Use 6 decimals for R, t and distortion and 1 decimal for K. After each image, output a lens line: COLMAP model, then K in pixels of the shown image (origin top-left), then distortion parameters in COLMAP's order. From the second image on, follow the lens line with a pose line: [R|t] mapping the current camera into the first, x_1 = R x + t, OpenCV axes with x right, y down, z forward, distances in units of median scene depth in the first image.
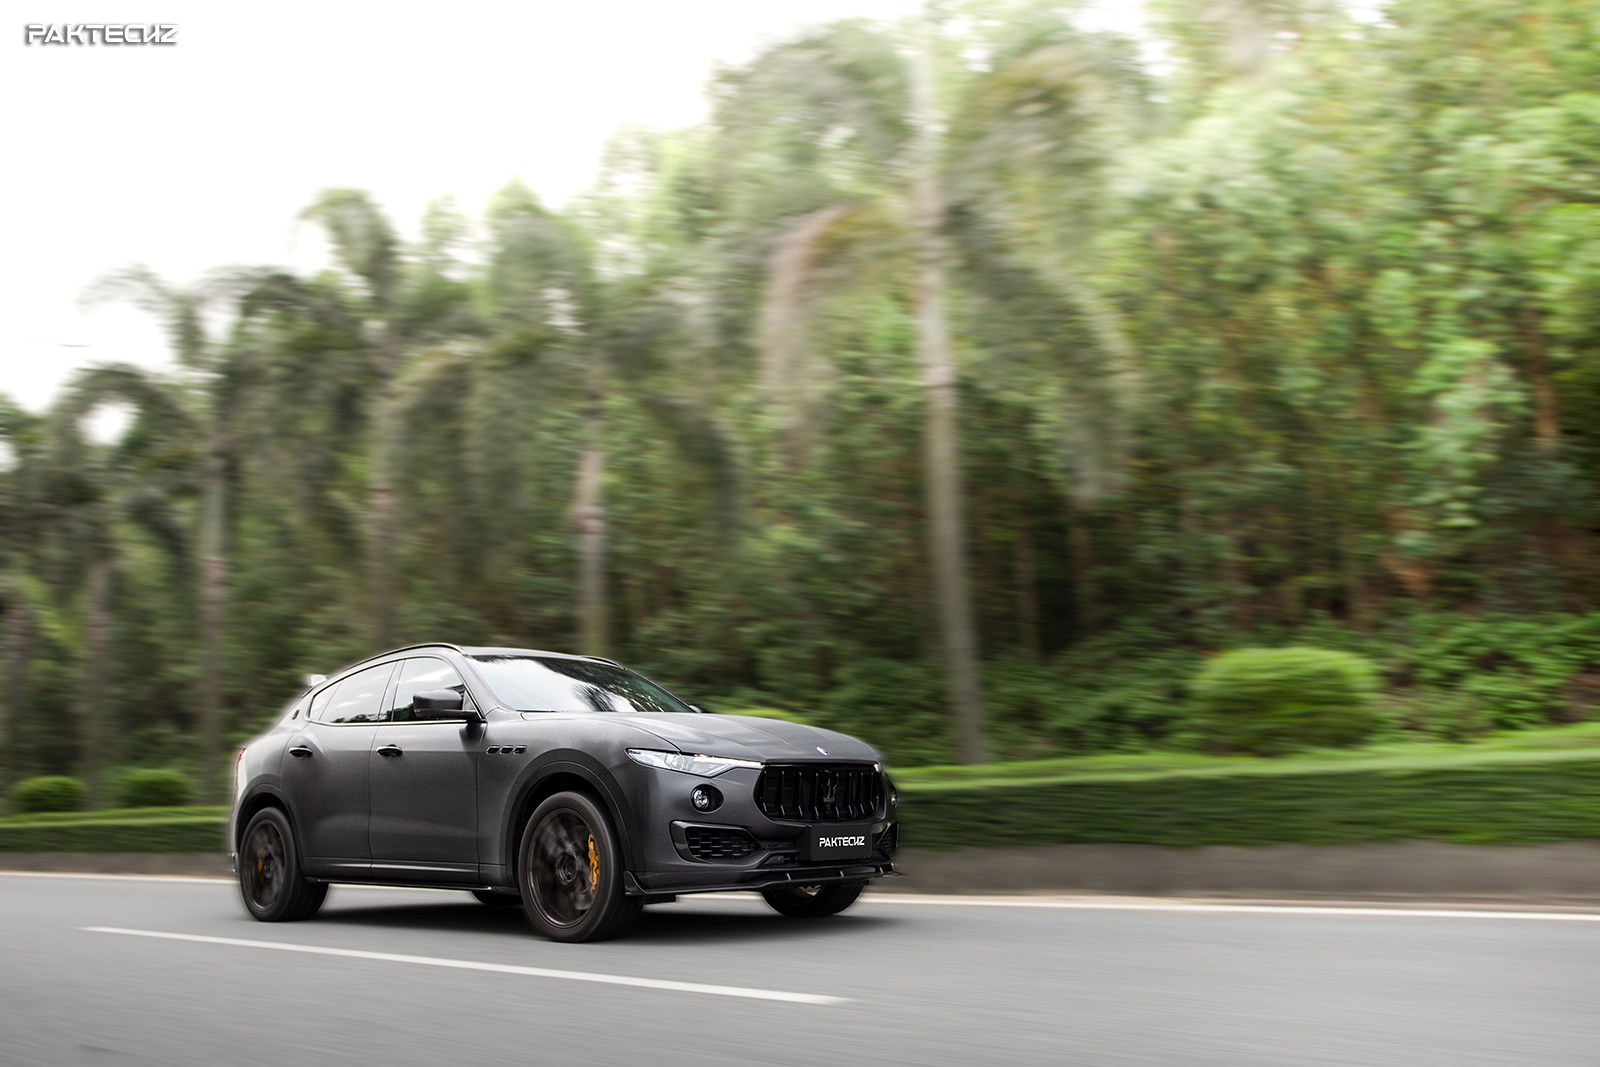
lens RADIAL K [[1482.2, 0, 800.0], [0, 1482.2, 533.5], [0, 0, 1]] dist [0.000020, 0.000031]
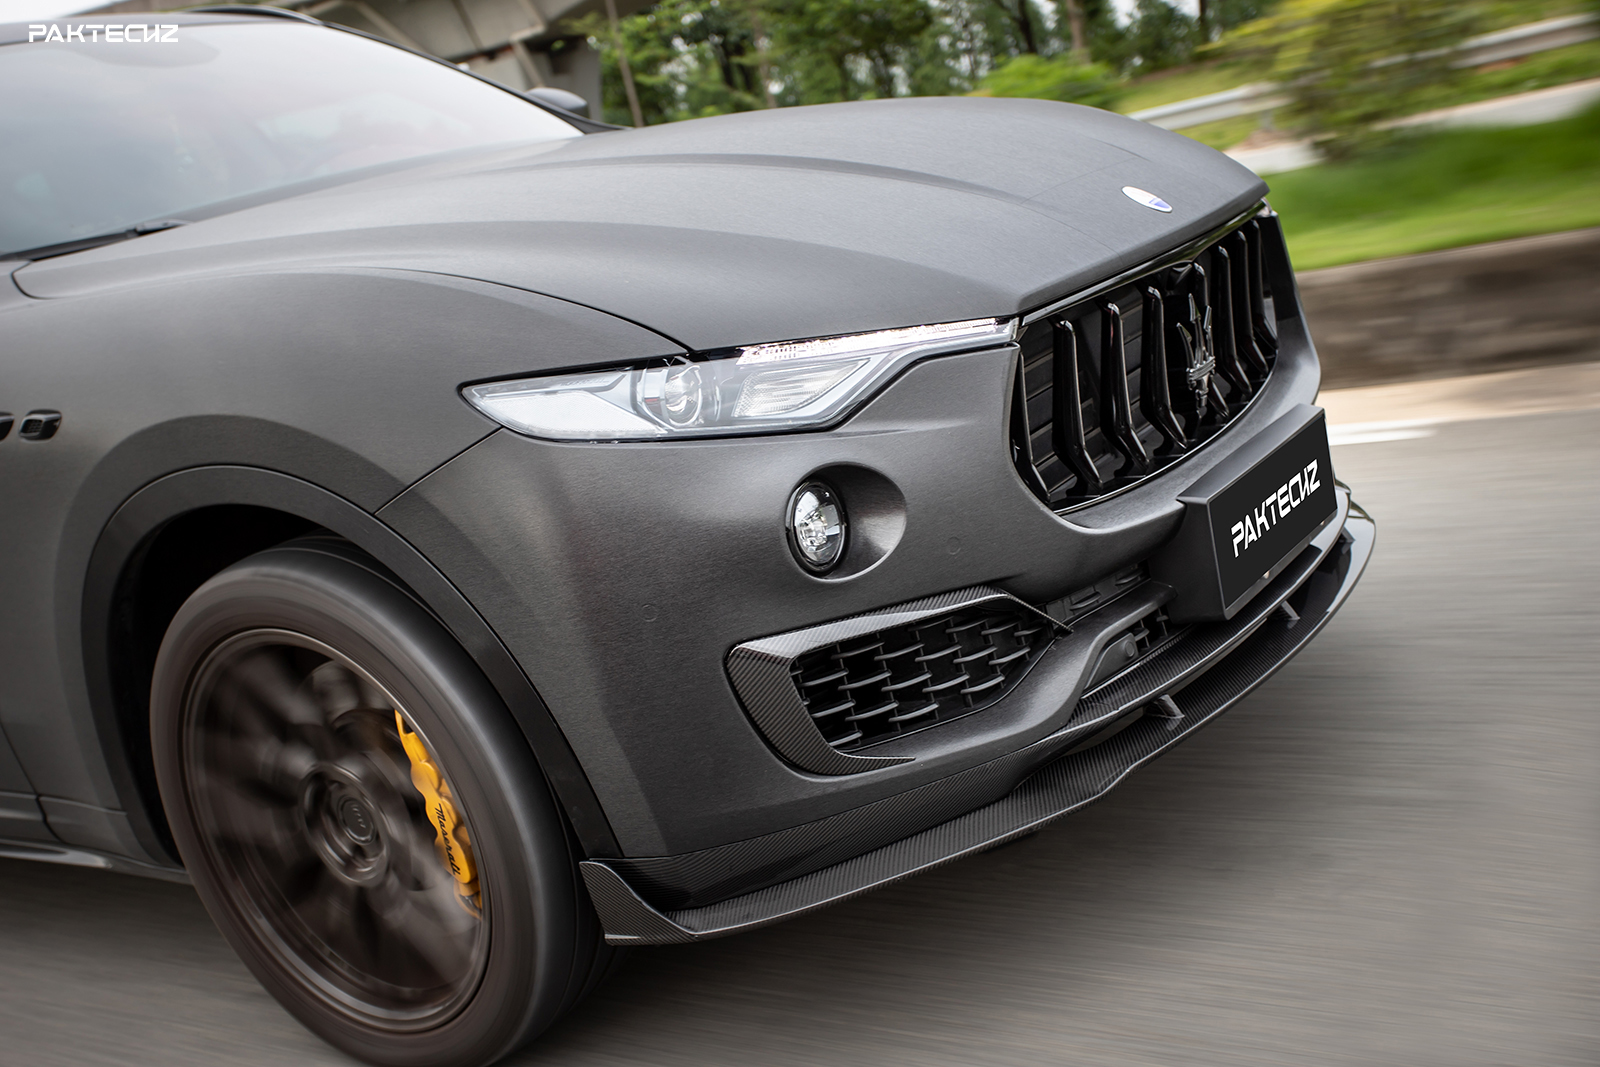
lens RADIAL K [[1899.6, 0, 800.0], [0, 1899.6, 533.5], [0, 0, 1]] dist [0.008409, 0.016500]
pose [[0.970724, -0.223044, 0.089146, -0.096754], [0.171860, 0.904221, 0.390959, 0.056555], [-0.167809, -0.364193, 0.916081, 0.703086]]
